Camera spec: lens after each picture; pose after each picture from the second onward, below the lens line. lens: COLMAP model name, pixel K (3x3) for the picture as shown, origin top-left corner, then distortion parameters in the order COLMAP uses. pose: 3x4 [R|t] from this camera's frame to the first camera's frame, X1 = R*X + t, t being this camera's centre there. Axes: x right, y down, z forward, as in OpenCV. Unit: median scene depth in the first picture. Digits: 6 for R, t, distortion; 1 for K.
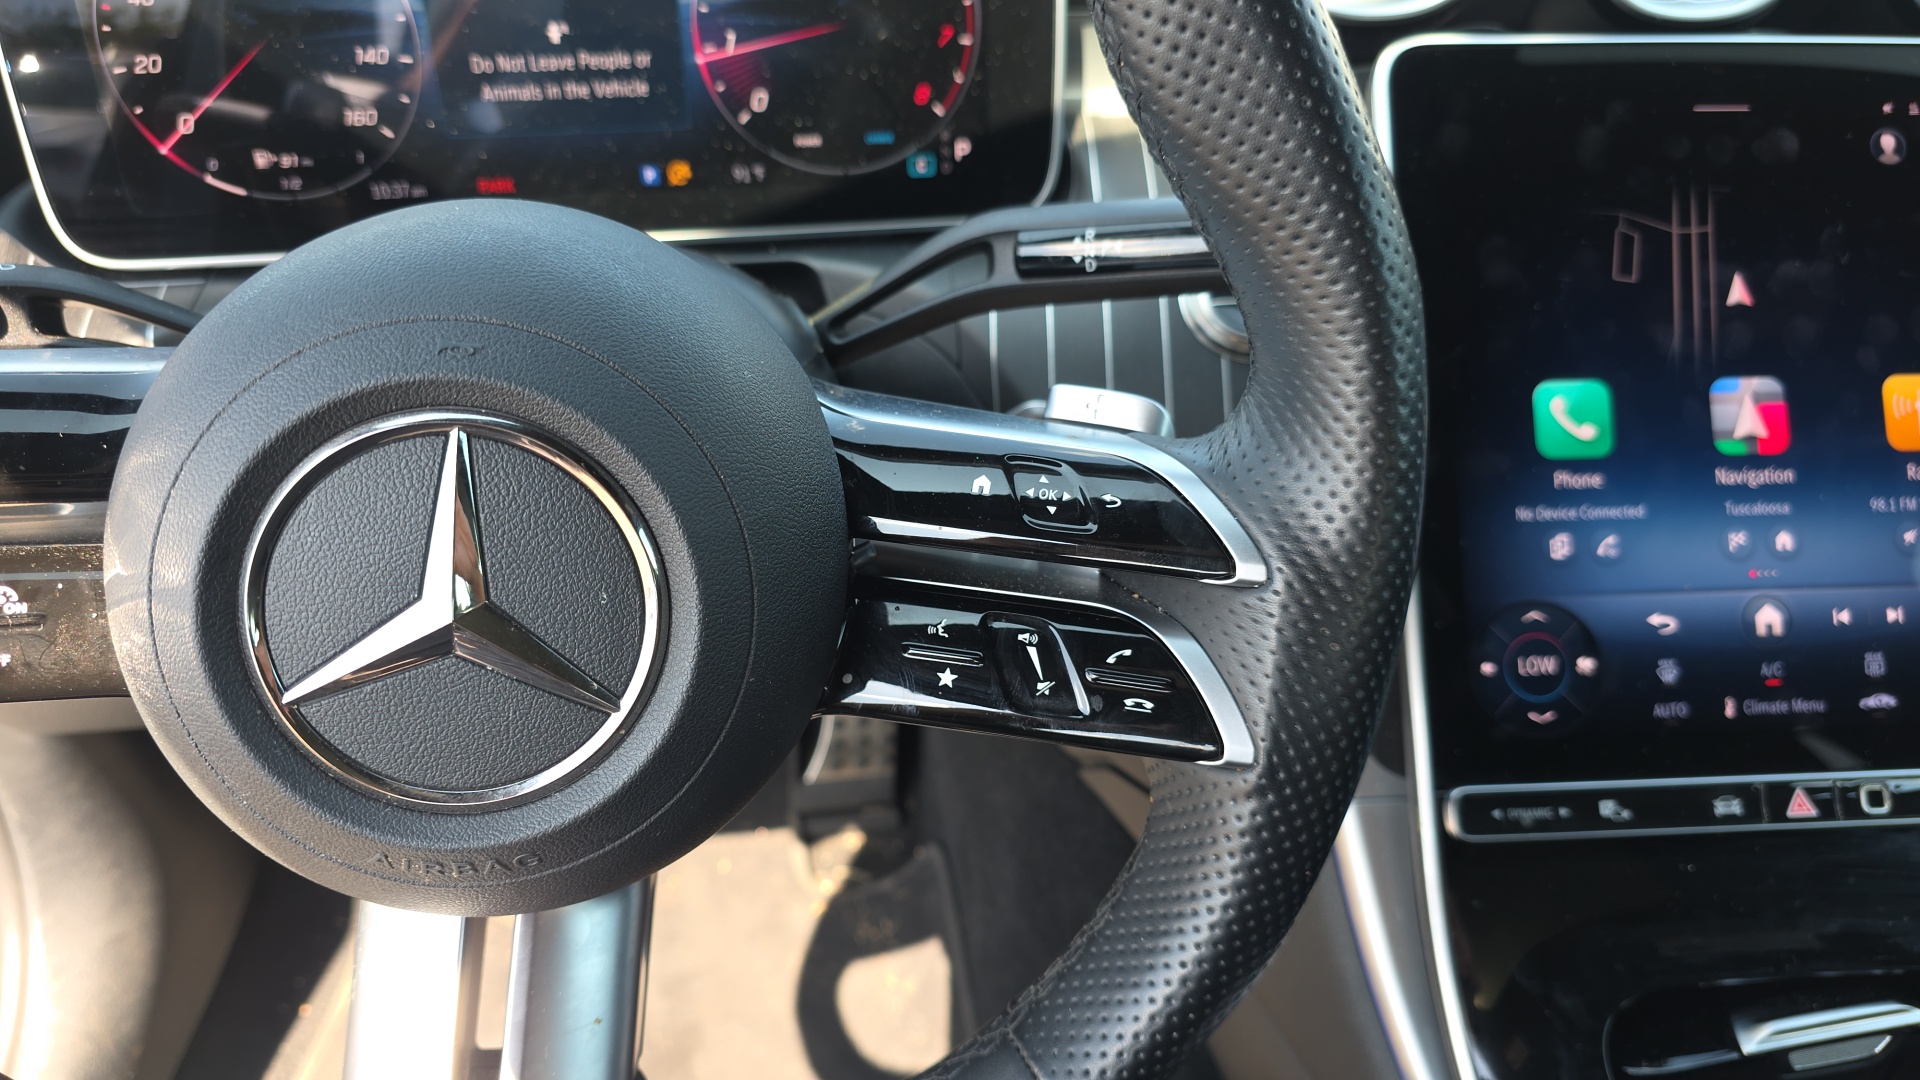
lens RADIAL K [[1323.4, 0, 949.9], [0, 1323.4, 554.3], [0, 0, 1]] dist [0.017829, -0.034968]
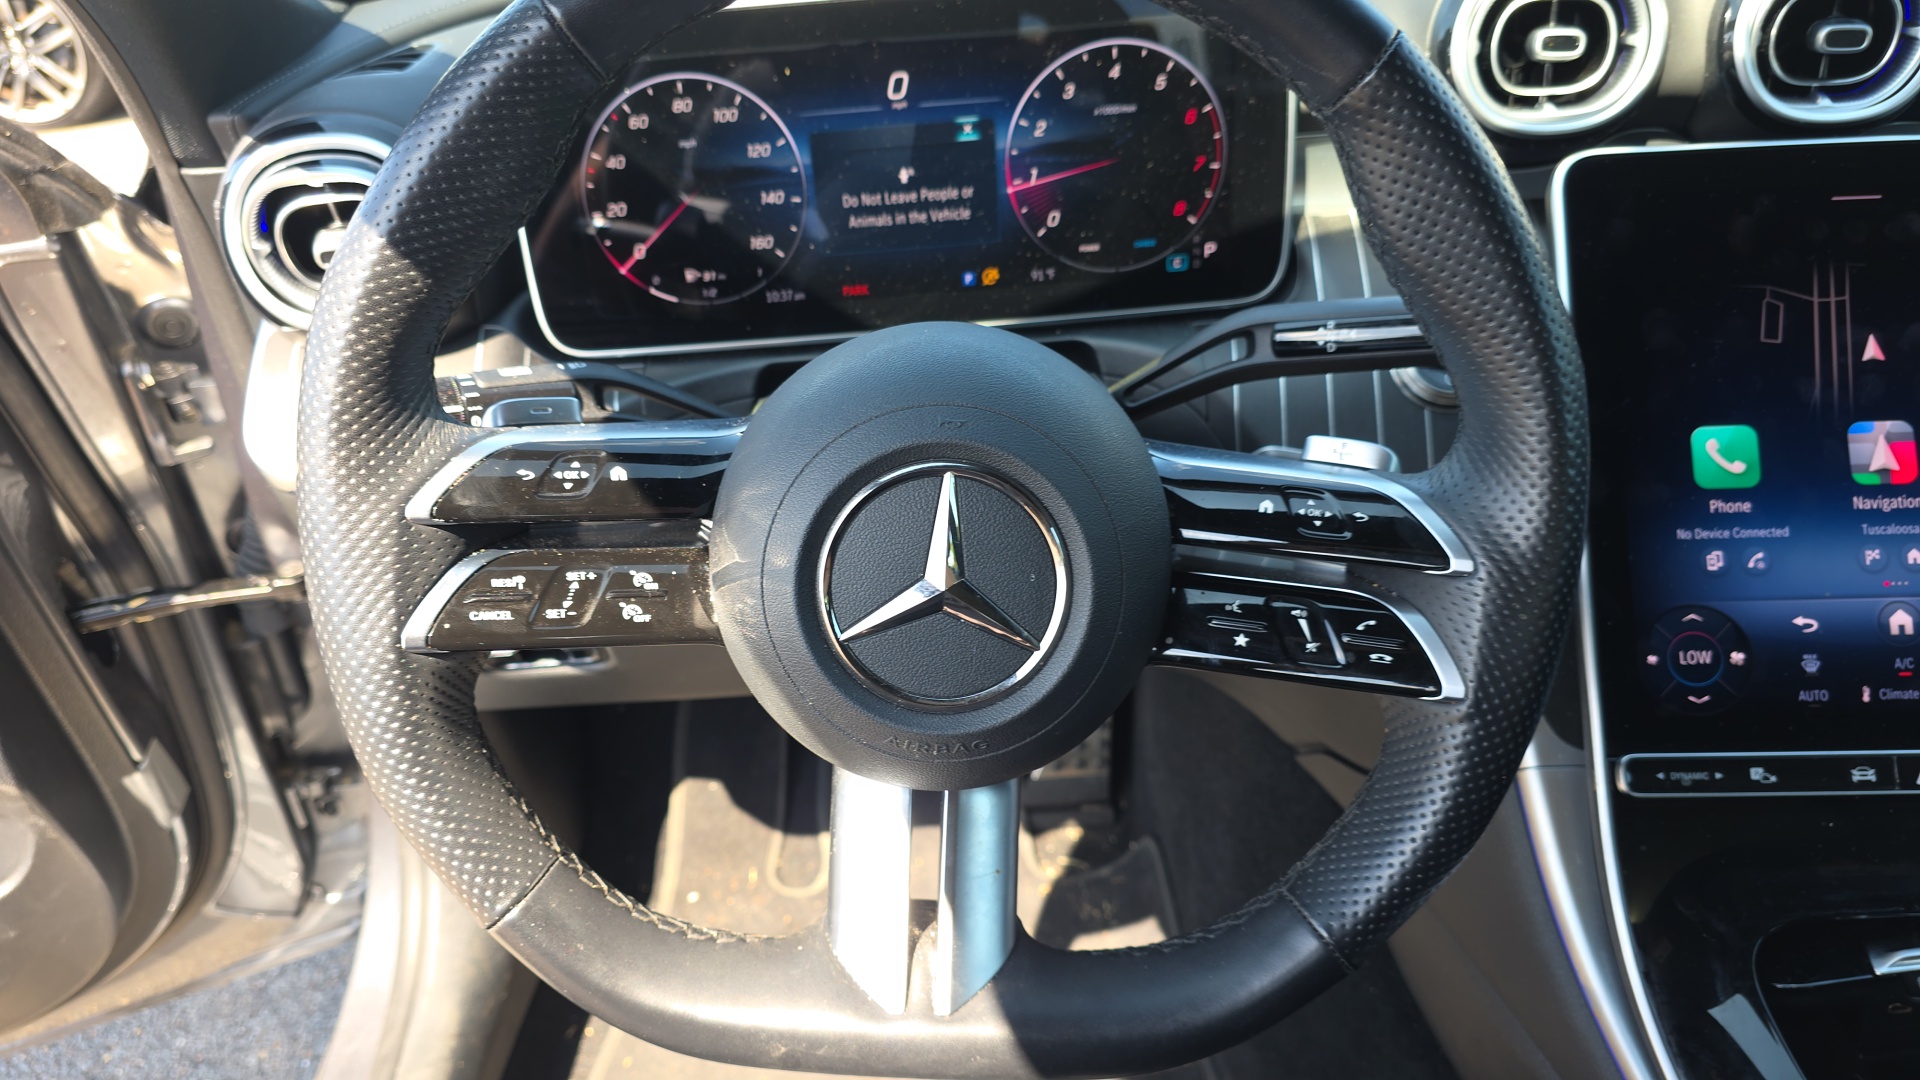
lens RADIAL K [[1323.4, 0, 930.5], [0, 1323.4, 564.6], [0, 0, 1]] dist [0.017829, -0.034968]
pose [[0.990888, 0.001041, -0.134683, -0.091741], [-0.004283, 0.999708, -0.023788, 0.029761], [0.134619, 0.024149, 0.990603, -0.307569]]
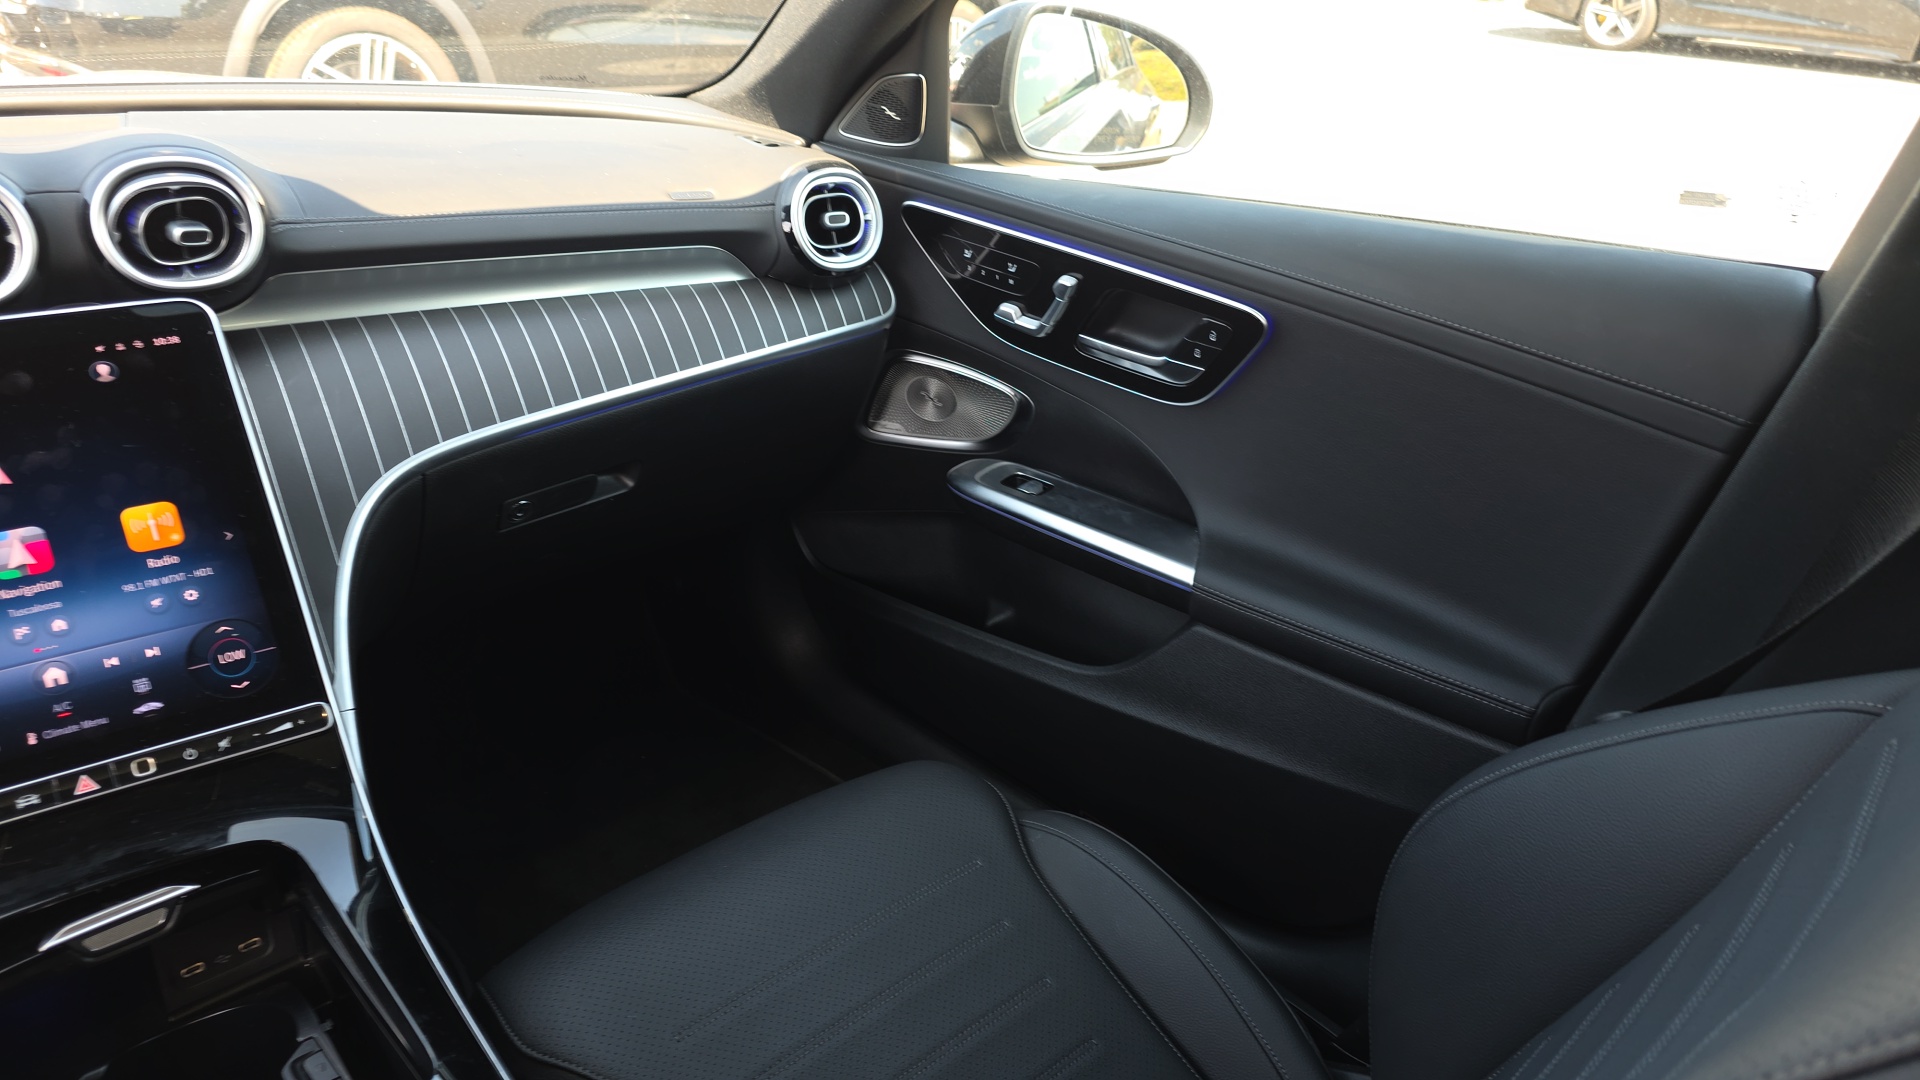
lens RADIAL K [[1323.4, 0, 931.0], [0, 1323.4, 494.5], [0, 0, 1]] dist [0.017829, -0.034968]
pose [[0.806845, -0.190535, 0.559194, 0.624382], [0.284169, 0.955034, -0.084609, 0.270820], [-0.517928, 0.227172, 0.824708, -0.862884]]
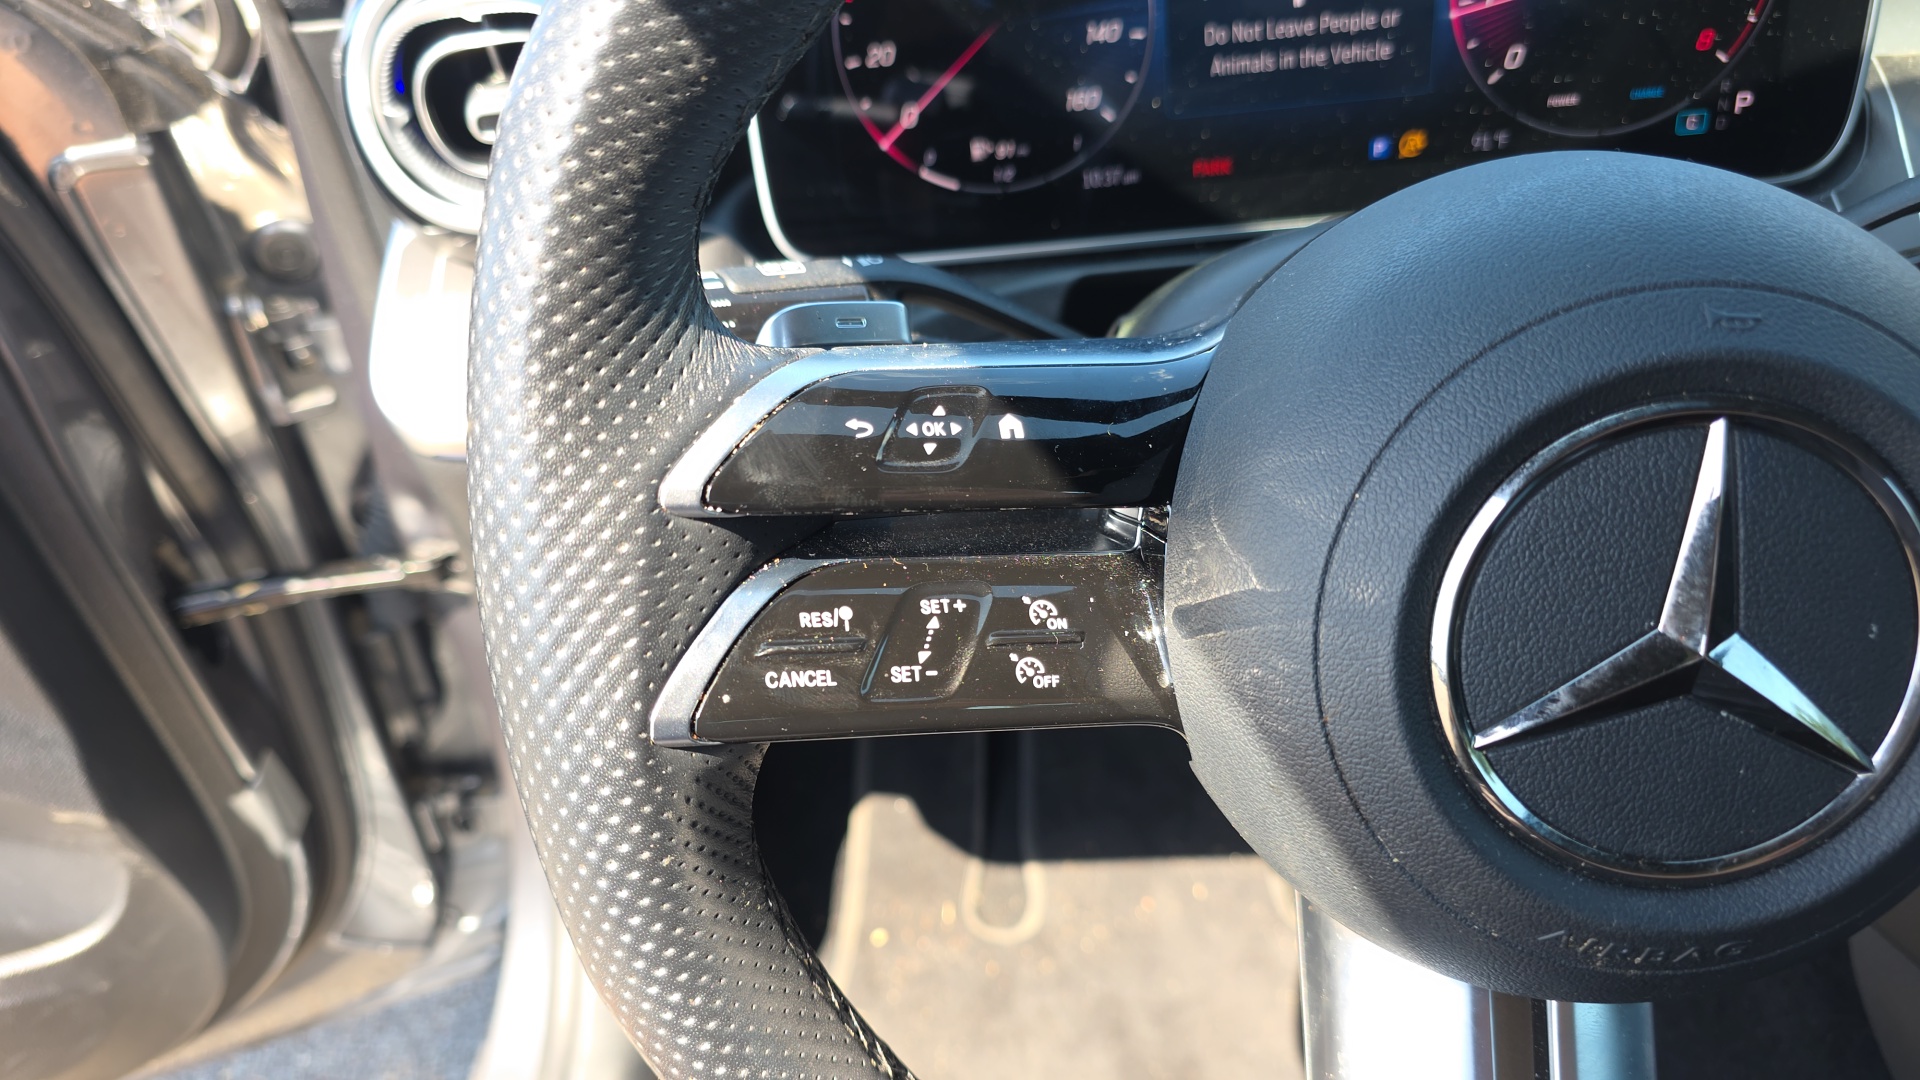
lens RADIAL K [[1323.4, 0, 919.5], [0, 1323.4, 549.4], [0, 0, 1]] dist [0.017829, -0.034968]
pose [[0.975931, 0.011798, -0.217761, -0.349185], [-0.013608, 0.999884, -0.006813, -0.001595], [0.217655, 0.009612, 0.975978, 0.054516]]
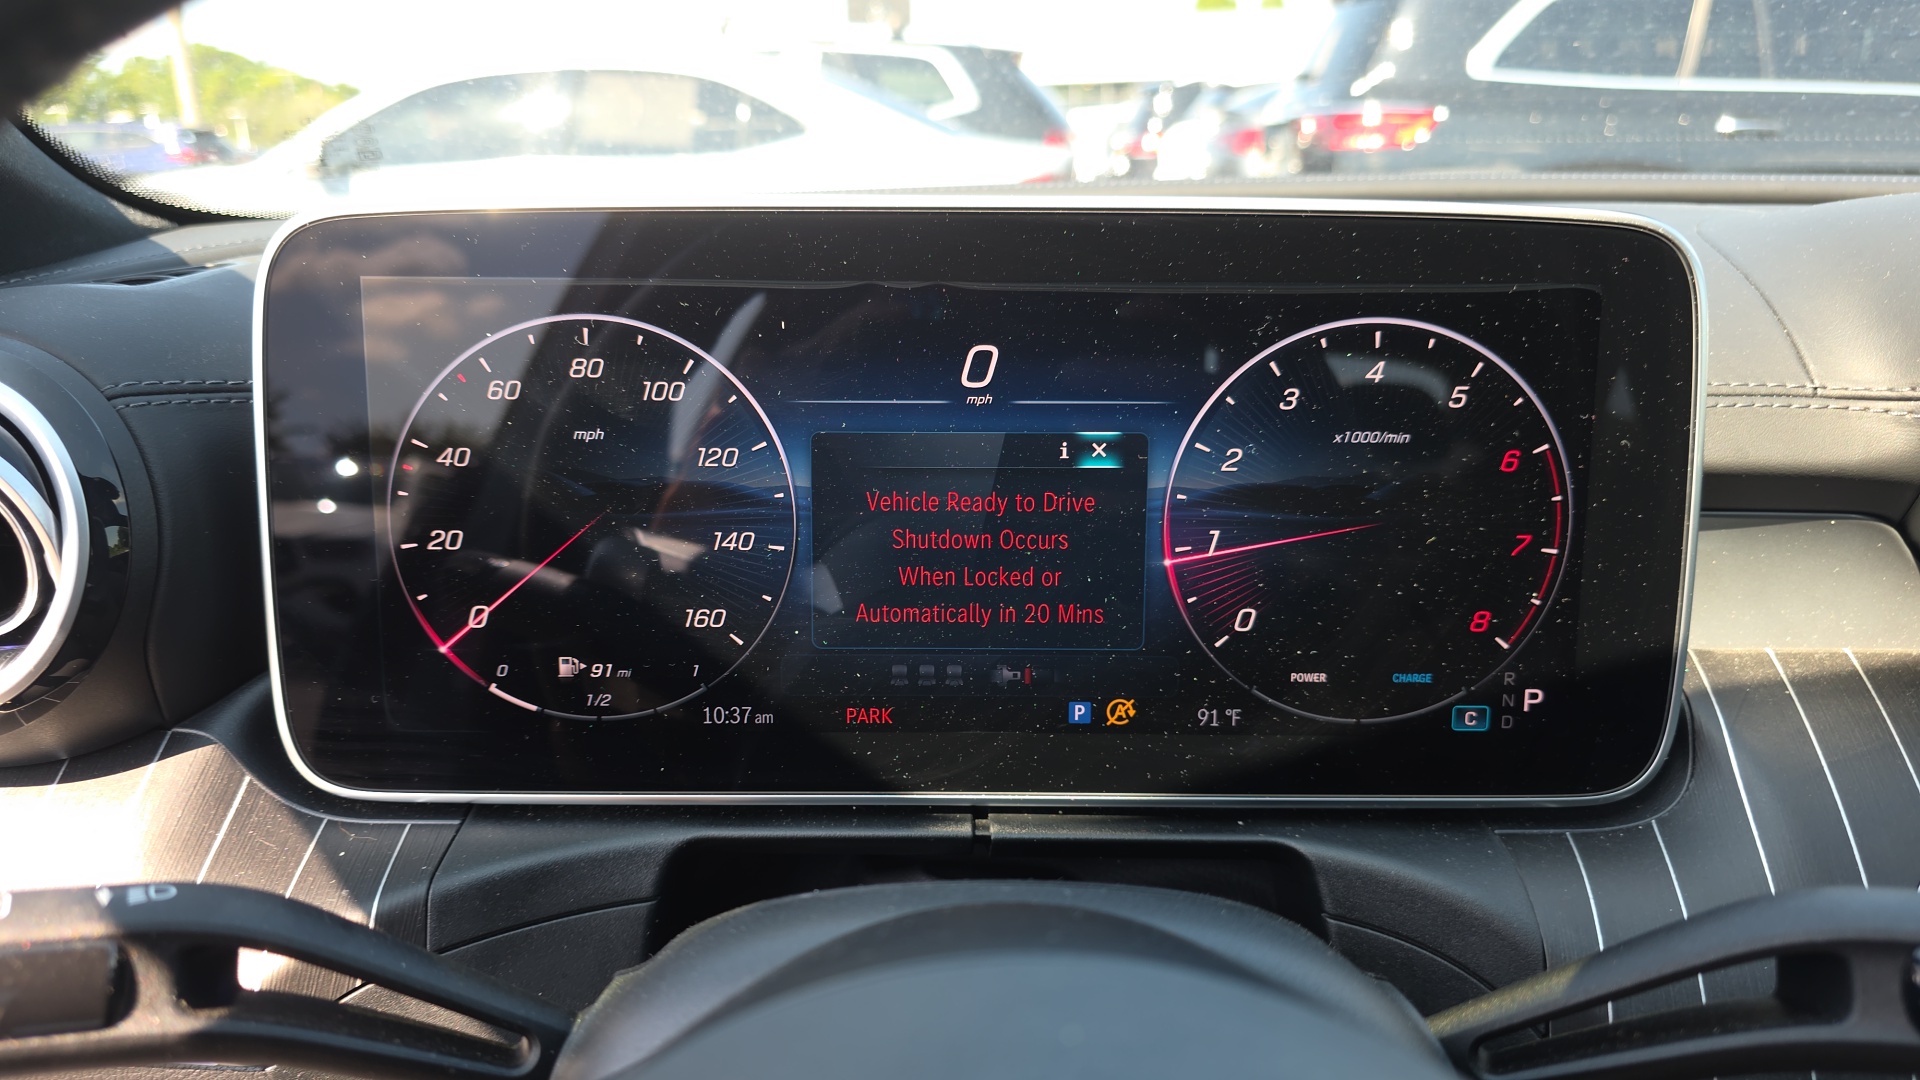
lens RADIAL K [[1323.4, 0, 921.1], [0, 1323.4, 557.6], [0, 0, 1]] dist [0.017829, -0.034968]
pose [[0.986342, 0.044412, -0.158610, -0.212395], [-0.089788, 0.952282, -0.291713, -0.159940], [0.138085, 0.301970, 0.943264, 0.317525]]
